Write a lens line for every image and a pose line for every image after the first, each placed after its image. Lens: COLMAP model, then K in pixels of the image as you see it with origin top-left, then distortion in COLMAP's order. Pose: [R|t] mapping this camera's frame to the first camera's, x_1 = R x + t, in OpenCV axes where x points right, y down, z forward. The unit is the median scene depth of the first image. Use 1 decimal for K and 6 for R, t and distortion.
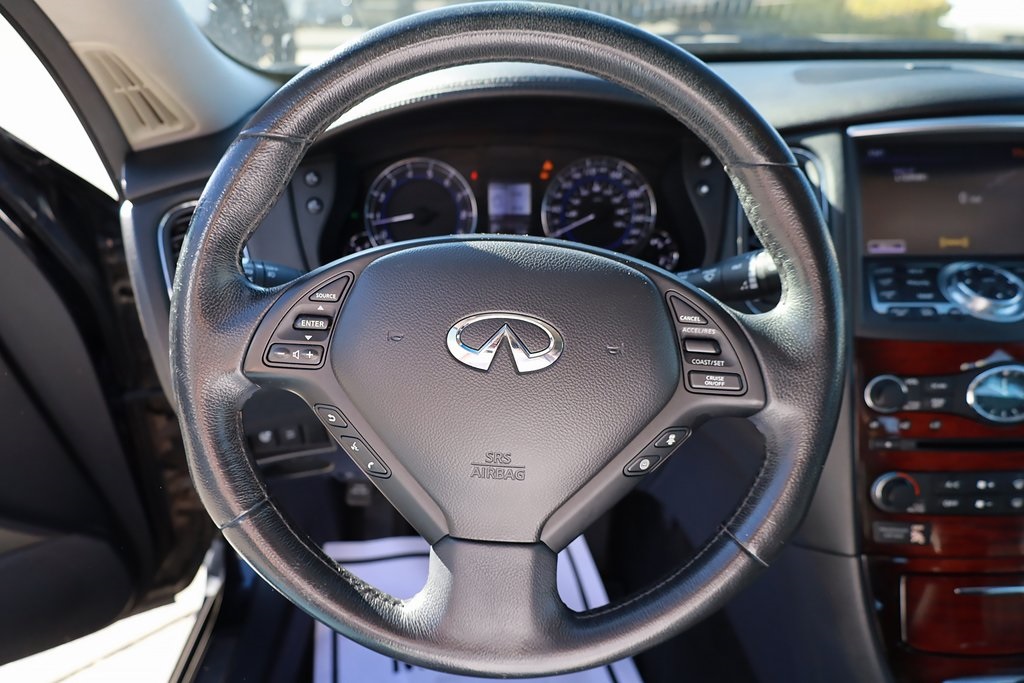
lens RADIAL K [[698.7, 0, 514.5], [0, 698.7, 336.1], [0, 0, 1]] dist [-0.011469, 0.001670]
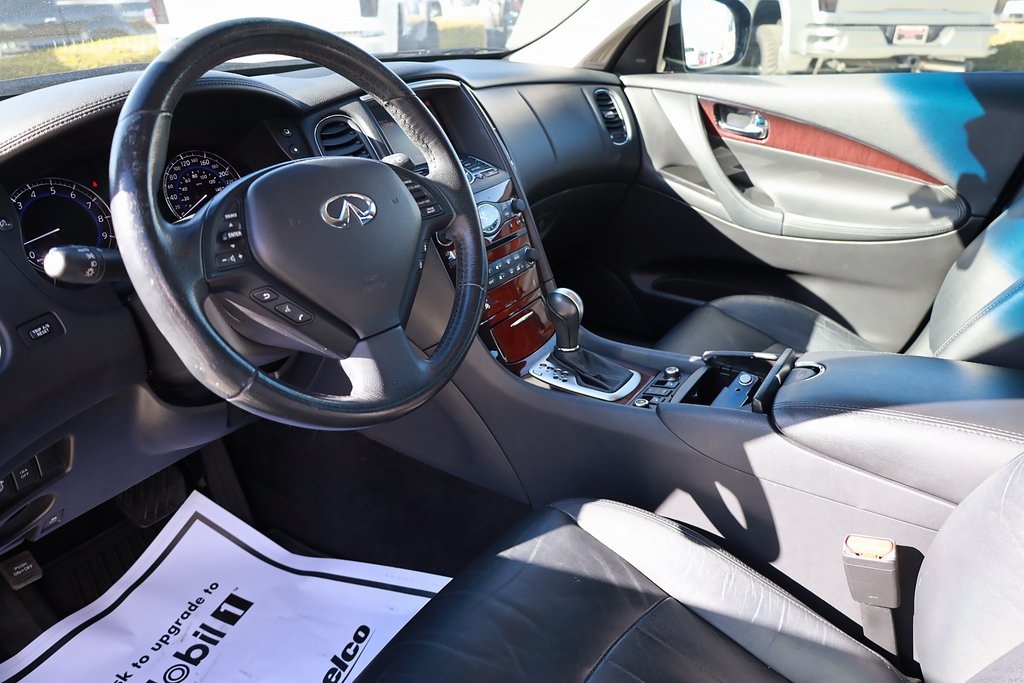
lens RADIAL K [[698.7, 0, 505.0], [0, 698.7, 341.9], [0, 0, 1]] dist [-0.011469, 0.001670]
pose [[0.551872, -0.355484, 0.754366, -0.804975], [0.403263, 0.905555, 0.131714, 0.153699], [-0.729942, 0.231518, 0.643104, -0.188696]]
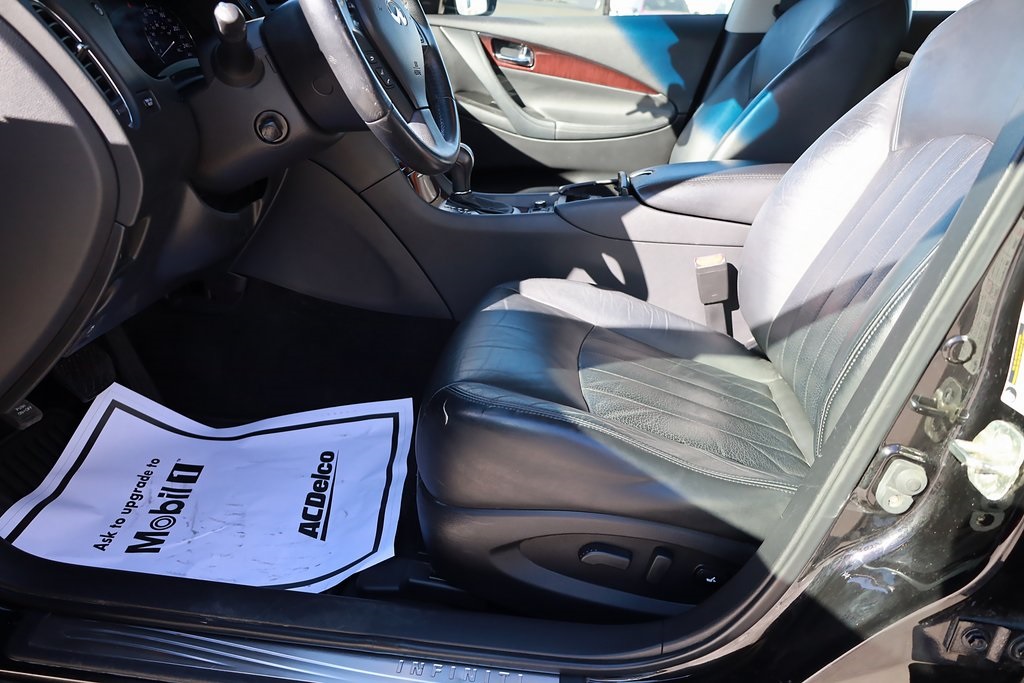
lens RADIAL K [[698.7, 0, 505.6], [0, 698.7, 340.3], [0, 0, 1]] dist [-0.011469, 0.001670]
pose [[0.117735, -0.383579, 0.915972, -1.656780], [0.437514, 0.848077, 0.298911, 0.263764], [-0.891471, 0.365558, 0.267670, 0.319757]]
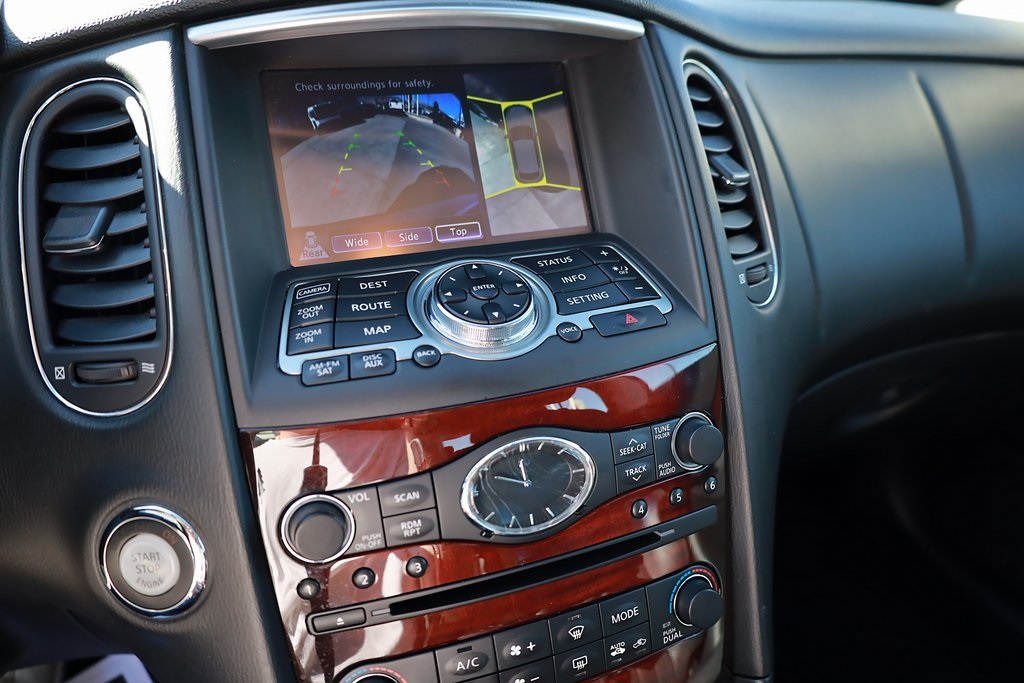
lens RADIAL K [[698.7, 0, 513.4], [0, 698.7, 343.3], [0, 0, 1]] dist [-0.011469, 0.001670]
pose [[0.937913, -0.141247, 0.316811, 0.521451], [0.145391, 0.989317, 0.010648, -0.038068], [-0.314930, 0.036074, 0.948429, 0.450161]]
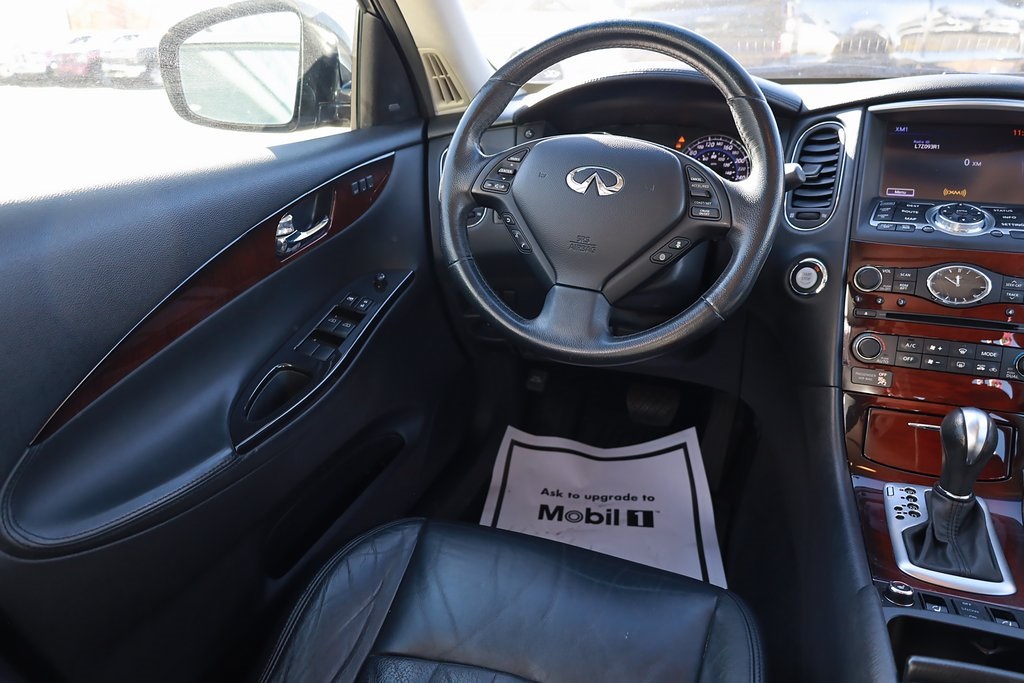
lens RADIAL K [[698.7, 0, 517.6], [0, 698.7, 347.2], [0, 0, 1]] dist [-0.011469, 0.001670]
pose [[0.937143, 0.134317, -0.322059, 0.330060], [-0.159459, 0.985788, -0.052873, 0.419651], [0.310380, 0.100905, 0.945242, -0.609035]]
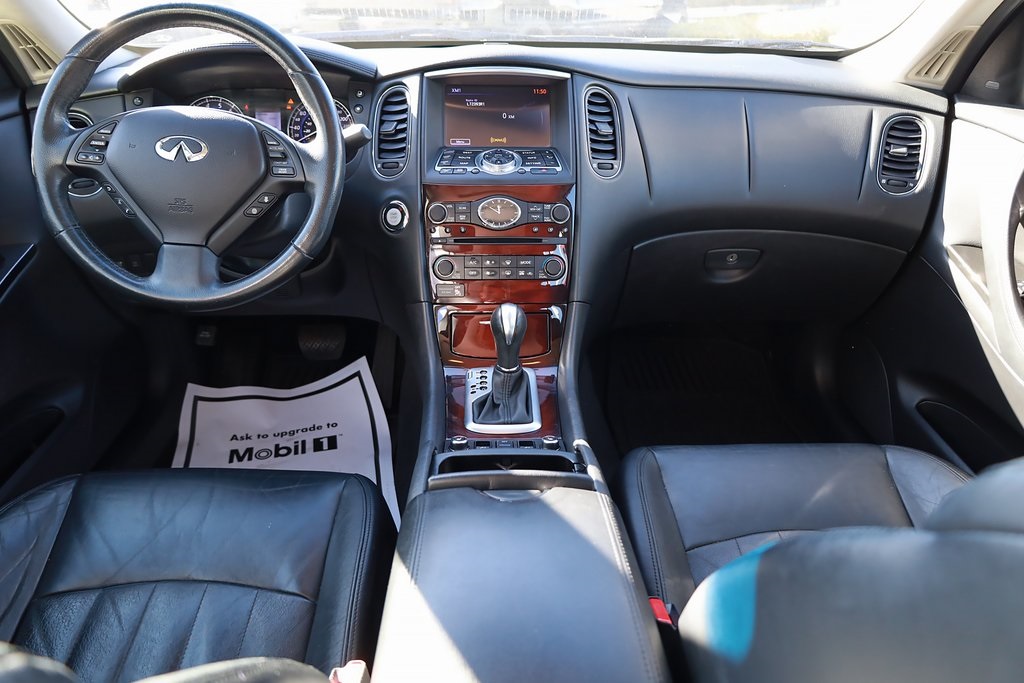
lens RADIAL K [[698.7, 0, 515.0], [0, 698.7, 345.3], [0, 0, 1]] dist [-0.011469, 0.001670]
pose [[0.999330, 0.005340, 0.036195, 0.670767], [-0.005001, 0.999943, -0.009447, 0.450025], [-0.036243, 0.009259, 0.999300, -0.870545]]
